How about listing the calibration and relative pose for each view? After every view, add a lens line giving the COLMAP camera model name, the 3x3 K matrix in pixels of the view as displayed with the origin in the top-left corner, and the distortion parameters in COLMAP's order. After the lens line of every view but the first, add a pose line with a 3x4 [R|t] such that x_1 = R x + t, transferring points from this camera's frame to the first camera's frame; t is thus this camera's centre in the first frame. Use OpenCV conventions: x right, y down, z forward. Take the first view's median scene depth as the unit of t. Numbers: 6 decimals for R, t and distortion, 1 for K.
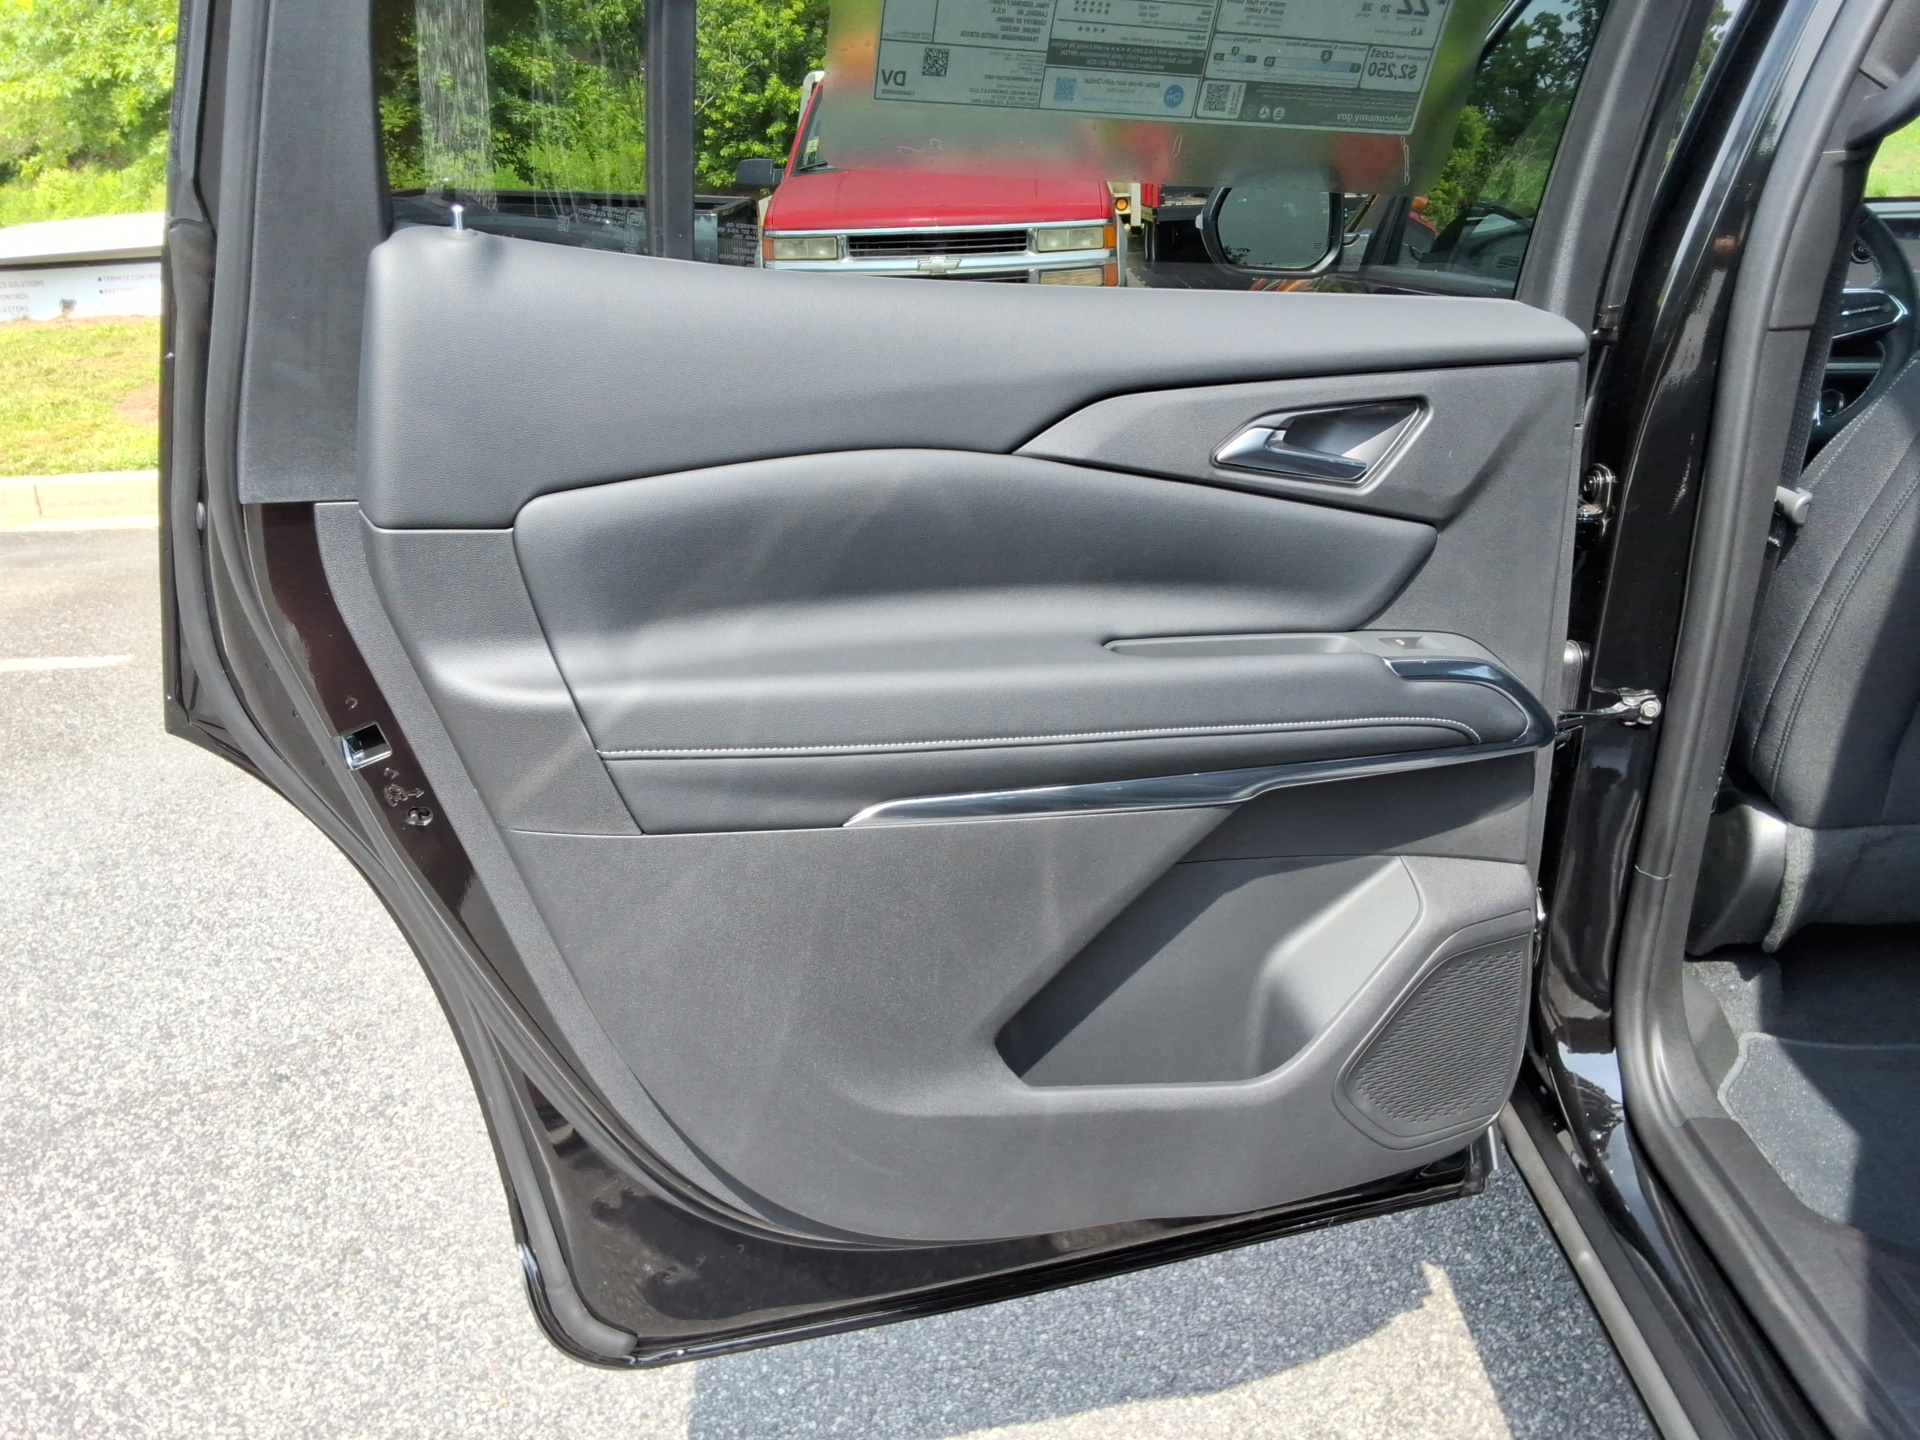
lens RADIAL K [[1540.4, 0, 974.3], [0, 1540.4, 699.7], [0, 0, 1]] dist [0.124952, -0.192784]
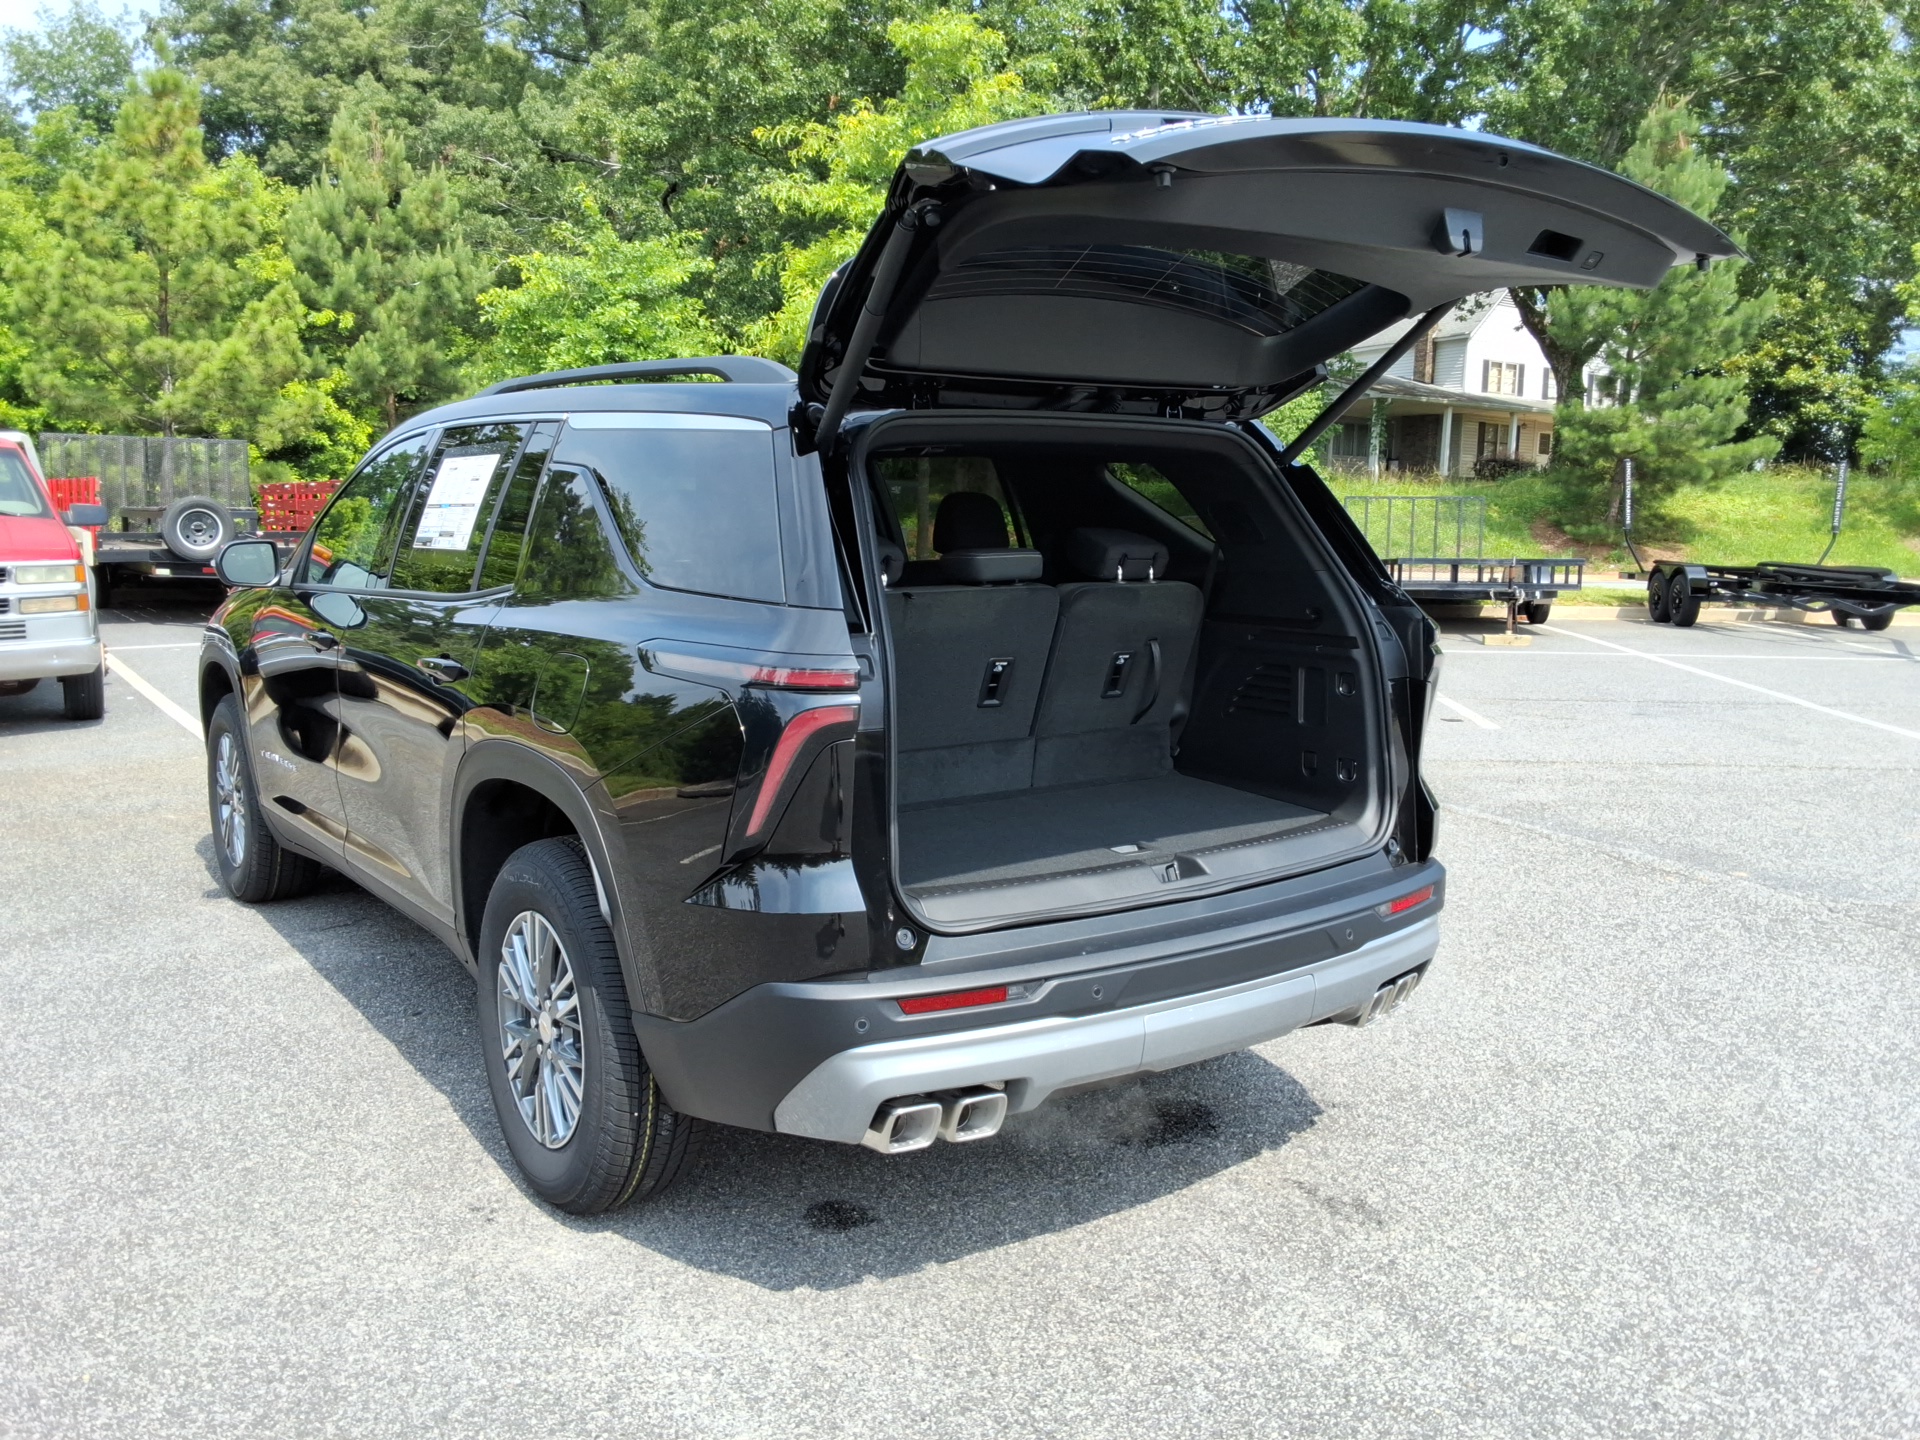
lens RADIAL K [[1540.4, 0, 974.3], [0, 1540.4, 699.7], [0, 0, 1]] dist [0.124952, -0.192784]
pose [[0.802753, -0.036123, 0.595217, -0.059530], [0.161923, 0.973864, -0.159280, 0.077321], [-0.573906, 0.224242, 0.787621, -0.249969]]
